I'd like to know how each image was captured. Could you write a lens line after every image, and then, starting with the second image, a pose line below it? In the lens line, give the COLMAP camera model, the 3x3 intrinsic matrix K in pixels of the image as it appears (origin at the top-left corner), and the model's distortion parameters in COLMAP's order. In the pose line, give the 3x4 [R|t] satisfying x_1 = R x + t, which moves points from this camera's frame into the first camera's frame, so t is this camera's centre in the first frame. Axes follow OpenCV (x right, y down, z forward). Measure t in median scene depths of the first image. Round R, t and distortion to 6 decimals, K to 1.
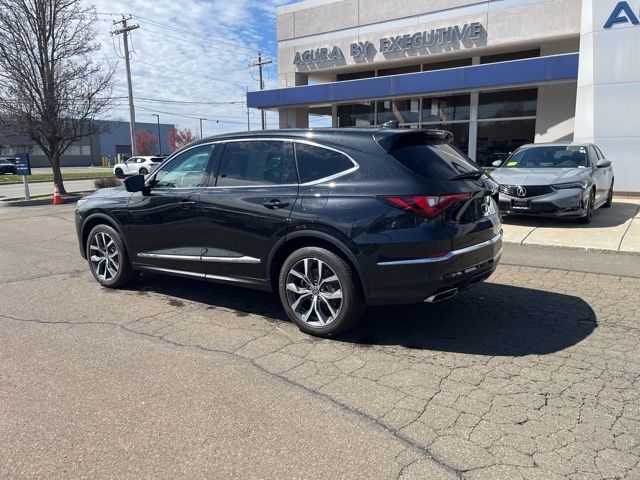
lens RADIAL K [[481.6, 0, 318.5], [0, 481.6, 230.1], [0, 0, 1]] dist [0.078284, -0.101183]
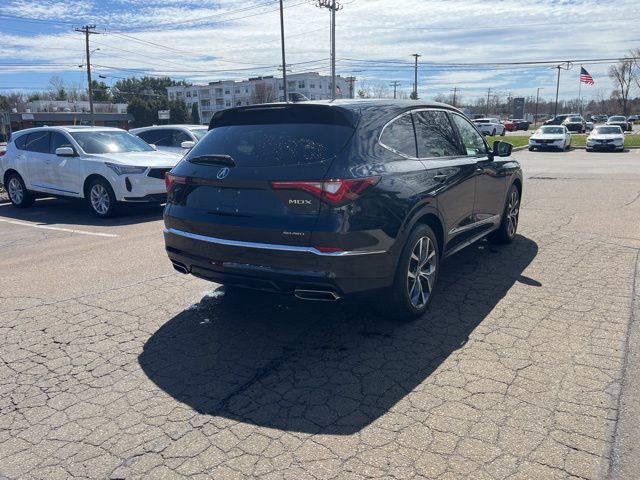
lens RADIAL K [[481.6, 0, 318.8], [0, 481.6, 241.9], [0, 0, 1]] dist [0.078284, -0.101183]
pose [[0.020880, 0.243746, -0.969614, 0.839418], [-0.125833, 0.962754, 0.239312, -0.141369], [0.991832, 0.117013, 0.050773, 0.809198]]
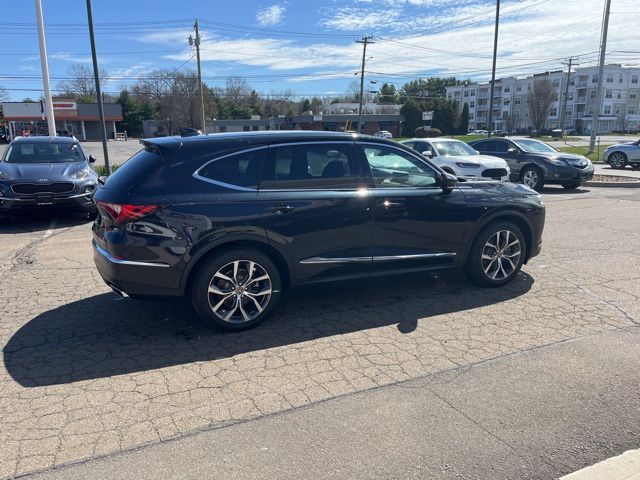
lens RADIAL K [[481.6, 0, 318.7], [0, 481.6, 241.3], [0, 0, 1]] dist [0.078284, -0.101183]
pose [[-0.510374, 0.210713, -0.833738, 0.747731], [-0.109425, 0.945722, 0.305999, -0.274570], [0.852962, 0.247405, -0.459615, 1.420015]]
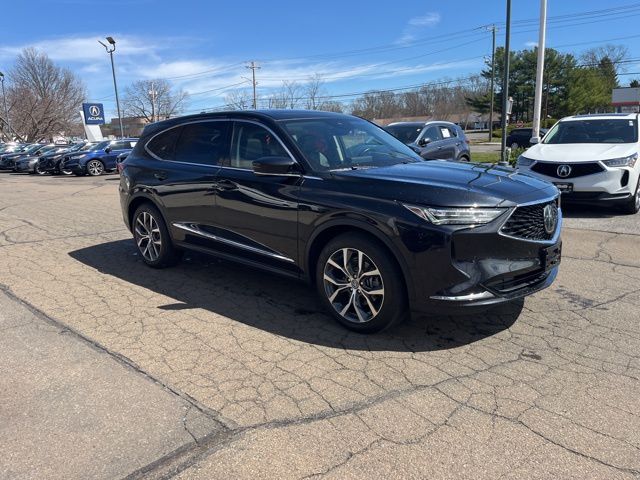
lens RADIAL K [[481.6, 0, 317.9], [0, 481.6, 236.5], [0, 0, 1]] dist [0.078284, -0.101183]
pose [[-0.990595, 0.022044, 0.135040, -0.275712], [0.068414, 0.934509, 0.349303, -0.279886], [-0.118496, 0.355256, -0.927228, 1.867235]]
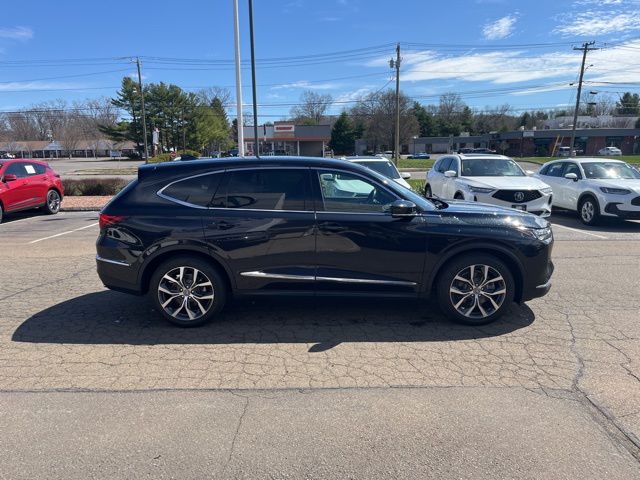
lens RADIAL K [[481.6, 0, 321.0], [0, 481.6, 243.0], [0, 0, 1]] dist [0.078284, -0.101183]
pose [[-0.817700, 0.132204, -0.560258, 0.481438], [-0.060895, 0.947943, 0.312563, -0.335121], [0.572415, 0.289700, -0.767082, 1.780762]]
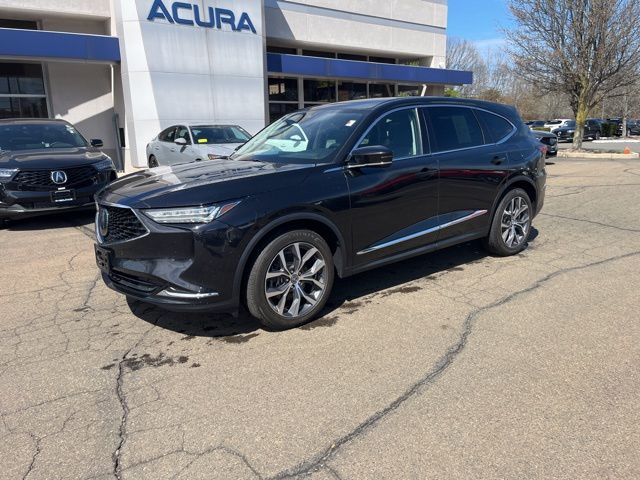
lens RADIAL K [[481.6, 0, 318.4], [0, 481.6, 237.4], [0, 0, 1]] dist [0.078284, -0.101183]
pose [[0.281236, -0.200975, 0.938358, -1.017824], [0.165532, 0.973327, 0.158853, -0.096505], [-0.945254, 0.110653, 0.307002, 0.775391]]
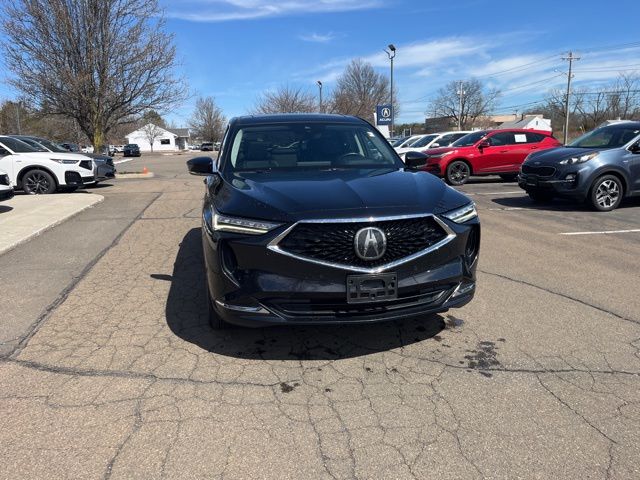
lens RADIAL K [[481.6, 0, 319.5], [0, 481.6, 236.1], [0, 0, 1]] dist [0.078284, -0.101183]
pose [[-0.736651, -0.099422, 0.668925, -0.800183], [0.133375, 0.948348, 0.287831, -0.229077], [-0.662990, 0.301249, -0.685341, 1.639734]]
